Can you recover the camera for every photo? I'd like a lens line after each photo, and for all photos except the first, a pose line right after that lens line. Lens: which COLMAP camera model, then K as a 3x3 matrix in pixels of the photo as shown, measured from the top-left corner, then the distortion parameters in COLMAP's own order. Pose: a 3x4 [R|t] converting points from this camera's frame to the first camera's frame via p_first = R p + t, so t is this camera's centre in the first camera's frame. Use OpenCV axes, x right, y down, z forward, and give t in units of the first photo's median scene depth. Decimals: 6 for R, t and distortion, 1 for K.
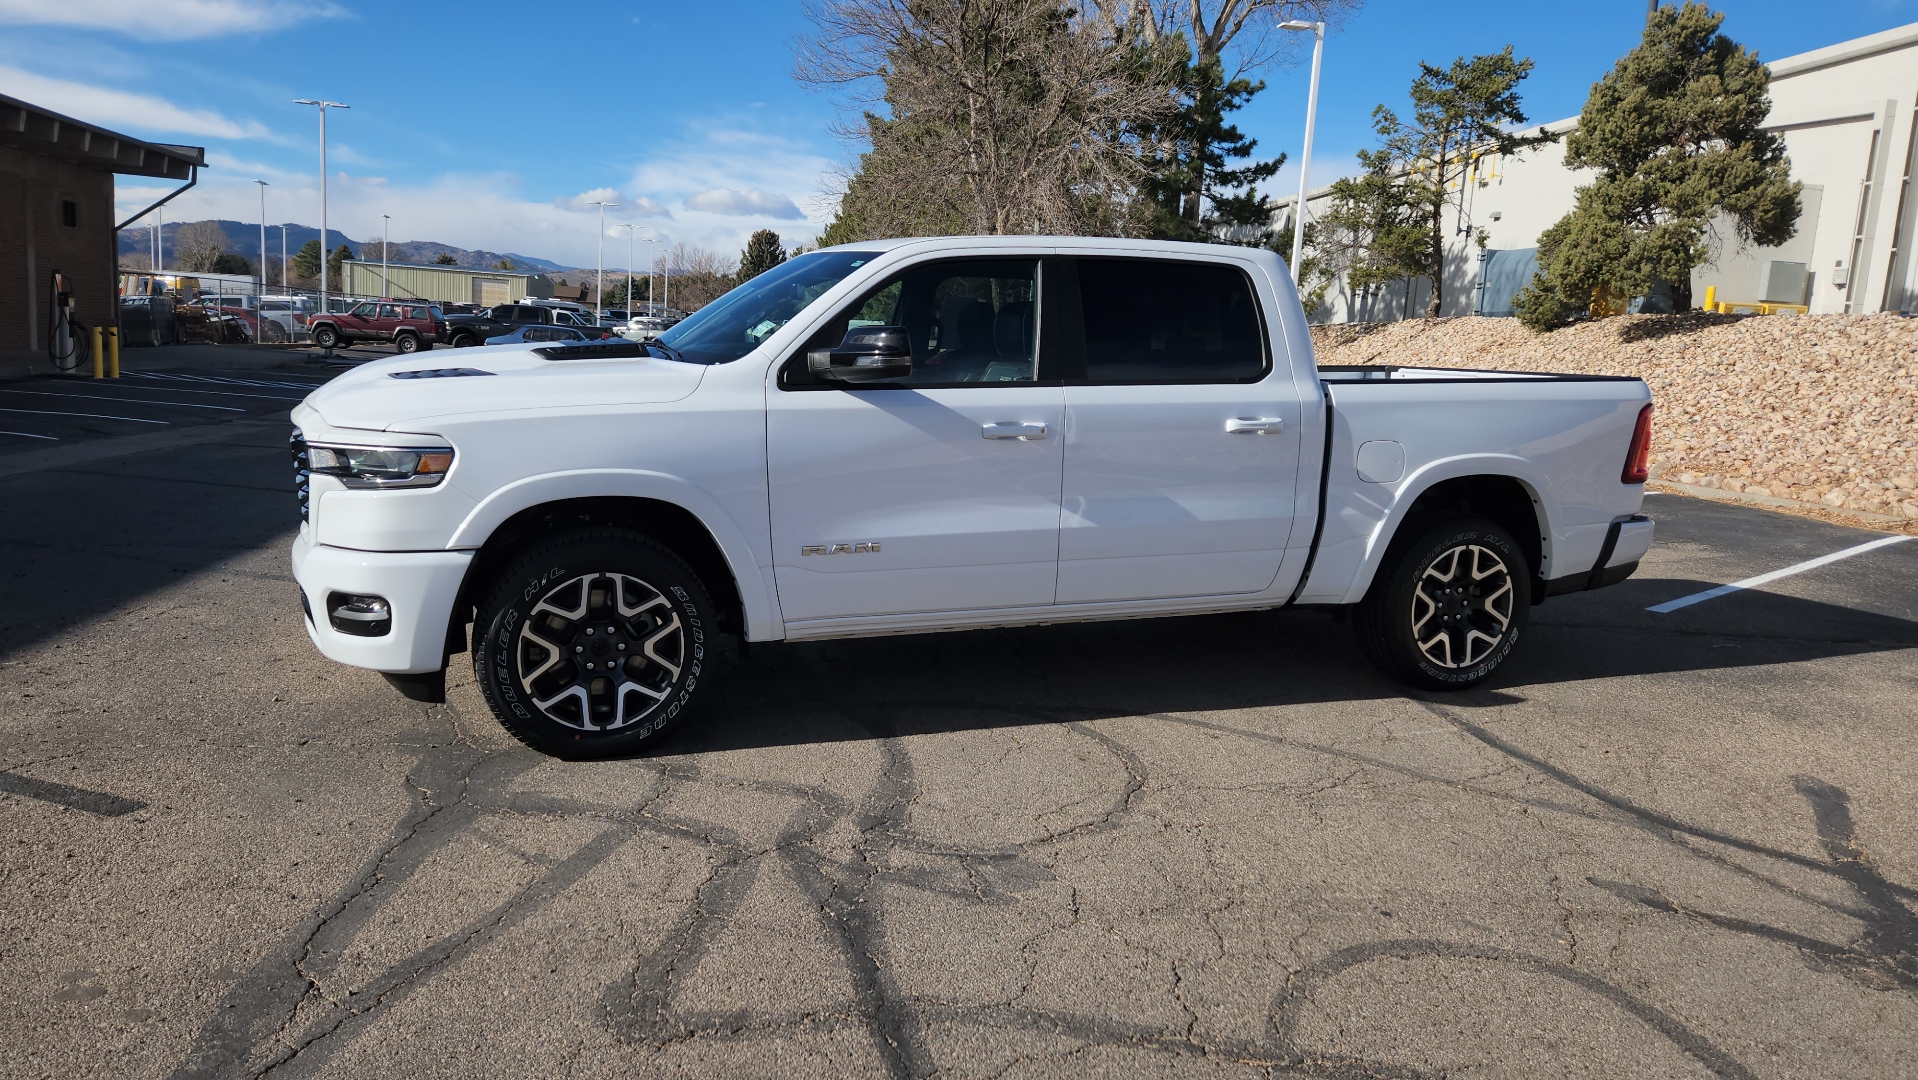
lens RADIAL K [[1296.4, 0, 924.8], [0, 1296.4, 516.7], [0, 0, 1]] dist [0.072684, -0.056969]
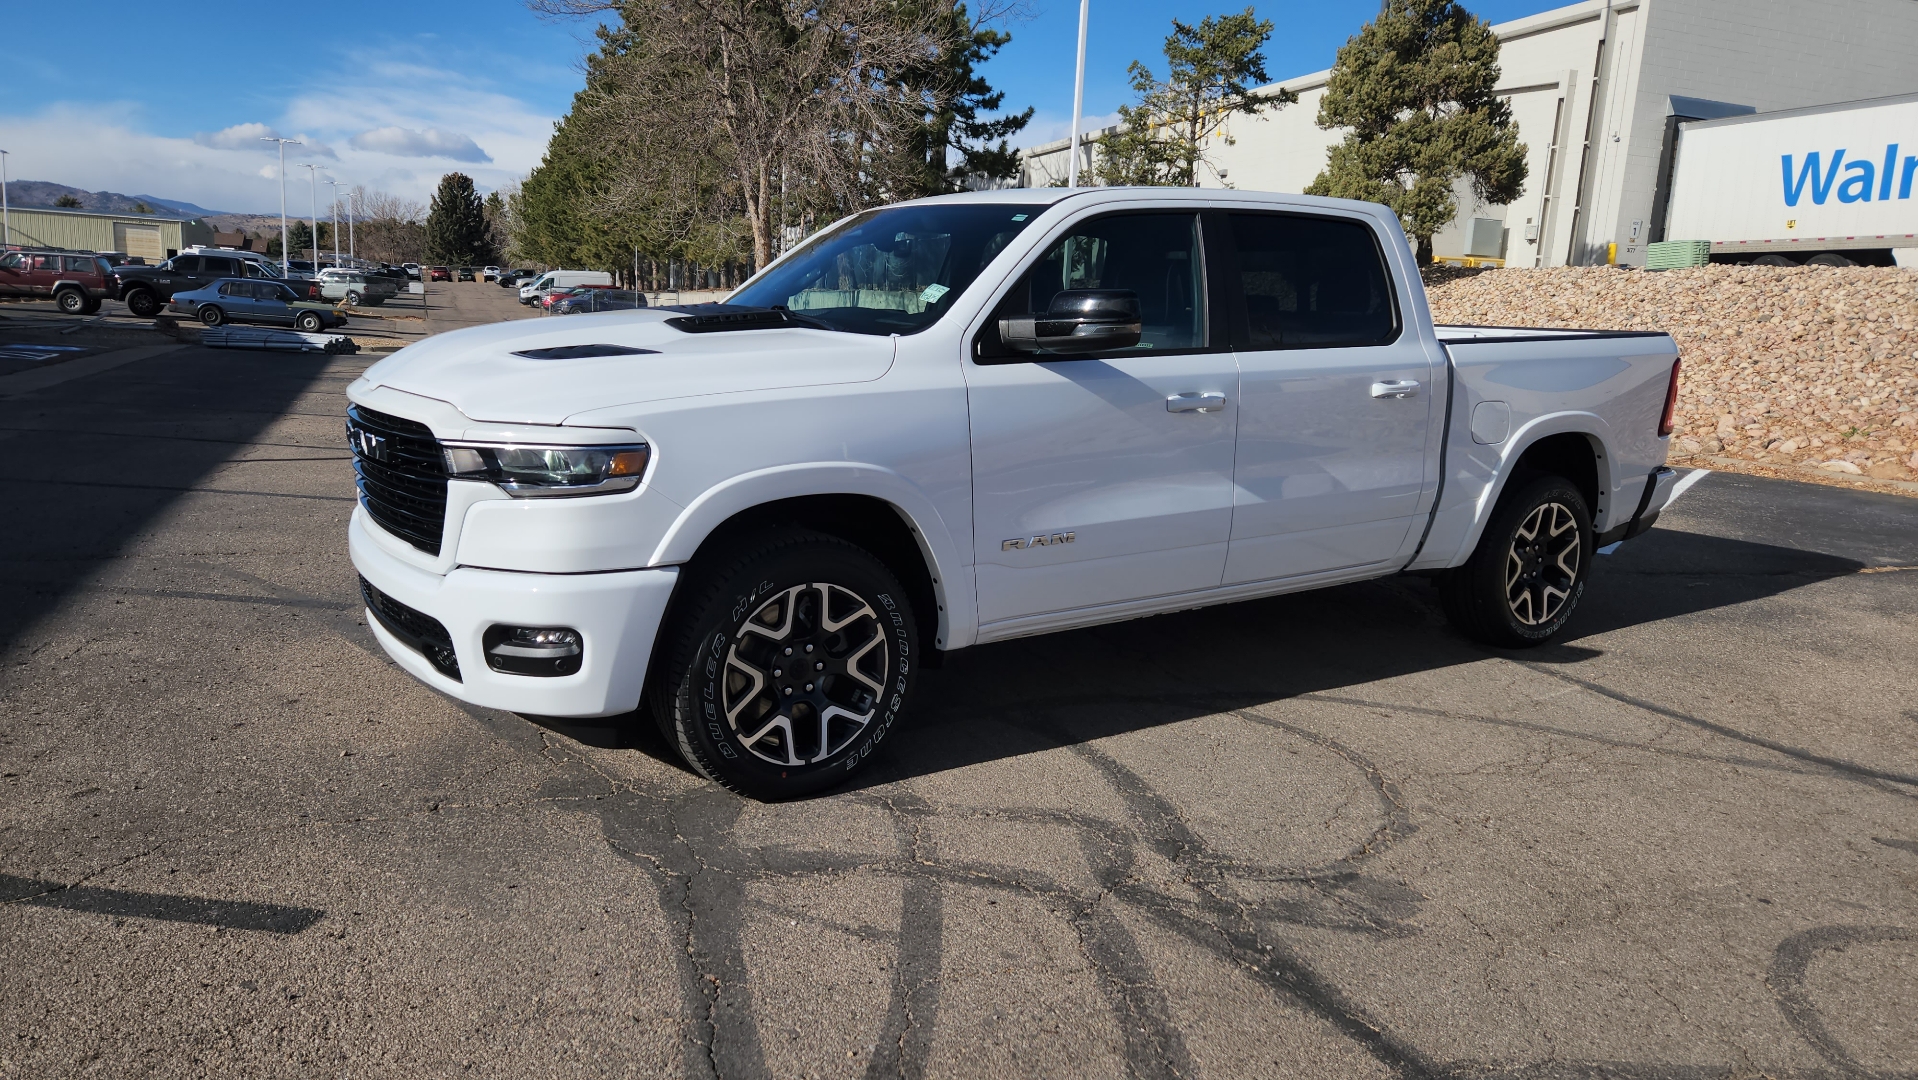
lens RADIAL K [[1296.4, 0, 915.2], [0, 1296.4, 532.3], [0, 0, 1]] dist [0.072684, -0.056969]
pose [[0.976323, -0.044920, 0.211601, -0.335115], [0.034813, 0.998079, 0.051251, -0.029725], [-0.213496, -0.042671, 0.976012, 0.143070]]
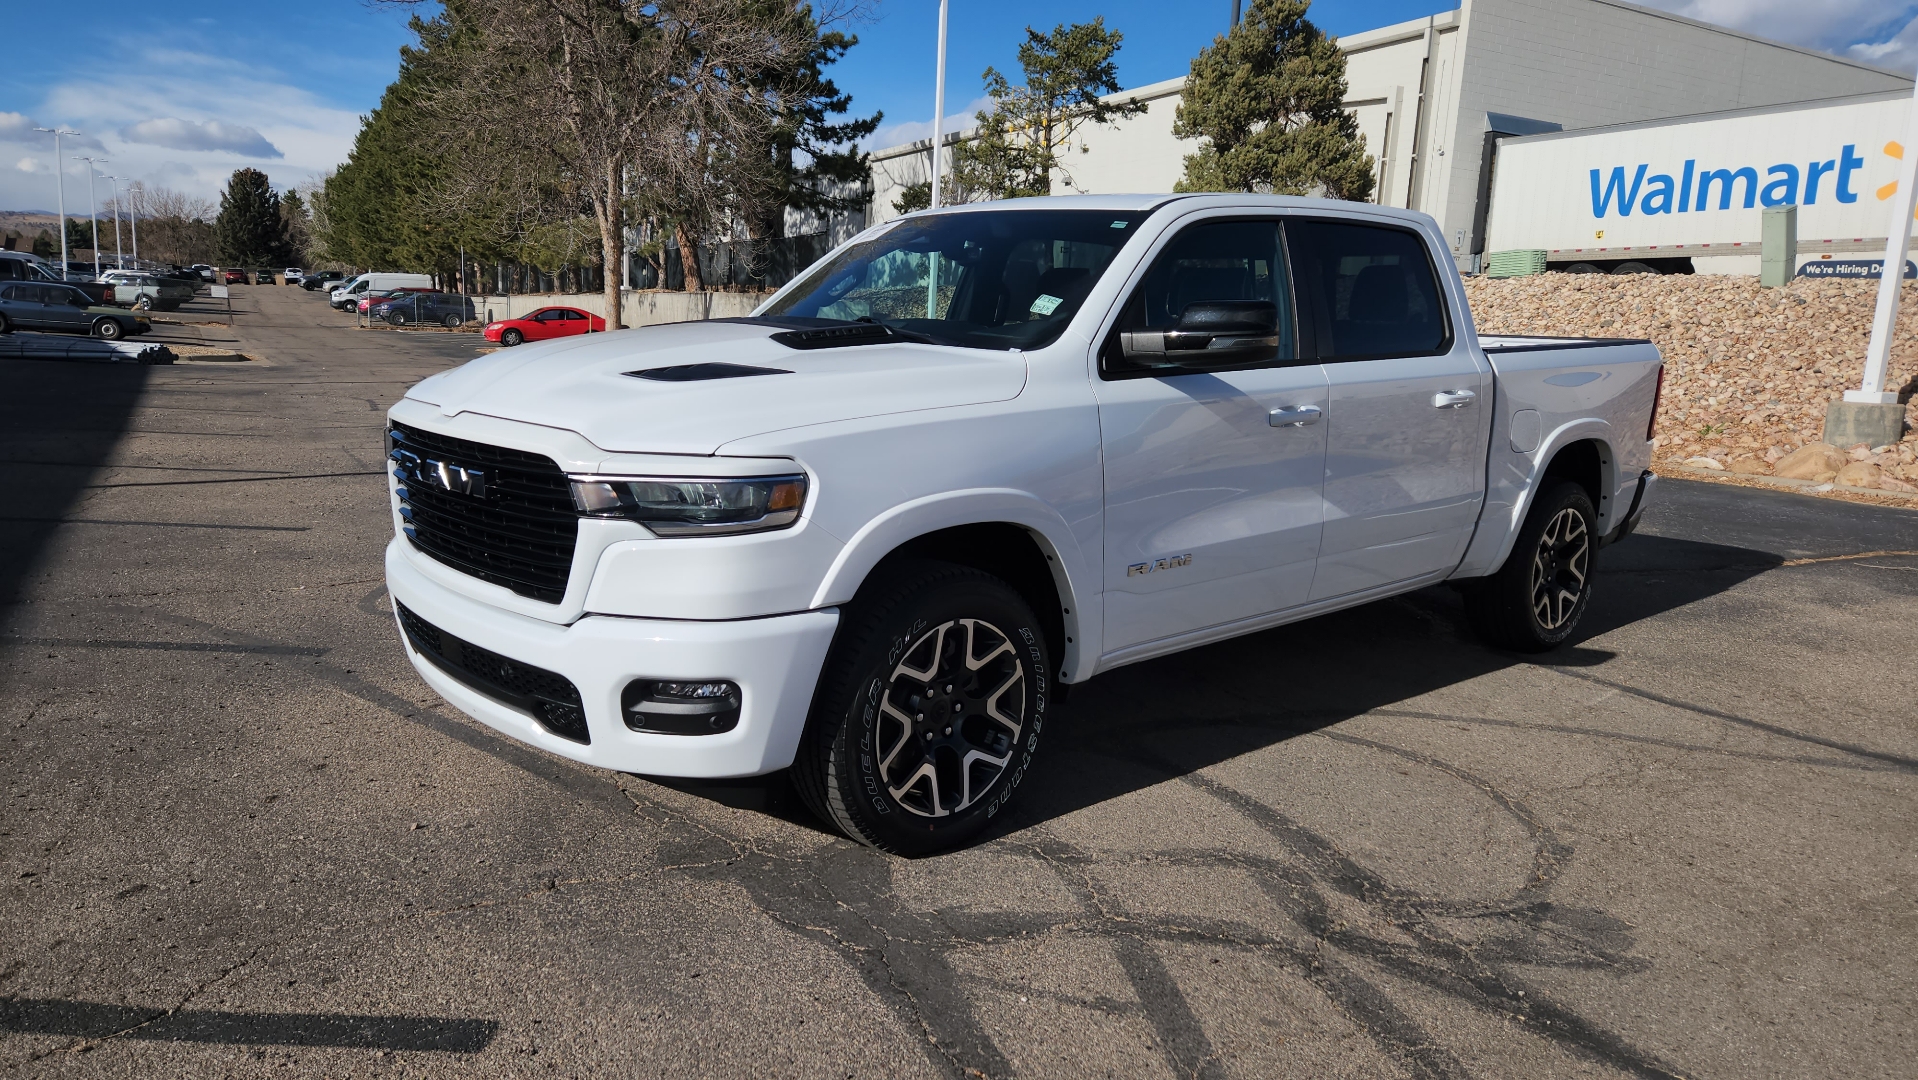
lens RADIAL K [[1296.4, 0, 911.3], [0, 1296.4, 546.1], [0, 0, 1]] dist [0.072684, -0.056969]
pose [[0.939827, -0.070305, 0.334339, -0.499400], [0.051864, 0.996615, 0.063781, -0.049945], [-0.337691, -0.042603, 0.940292, 0.251201]]
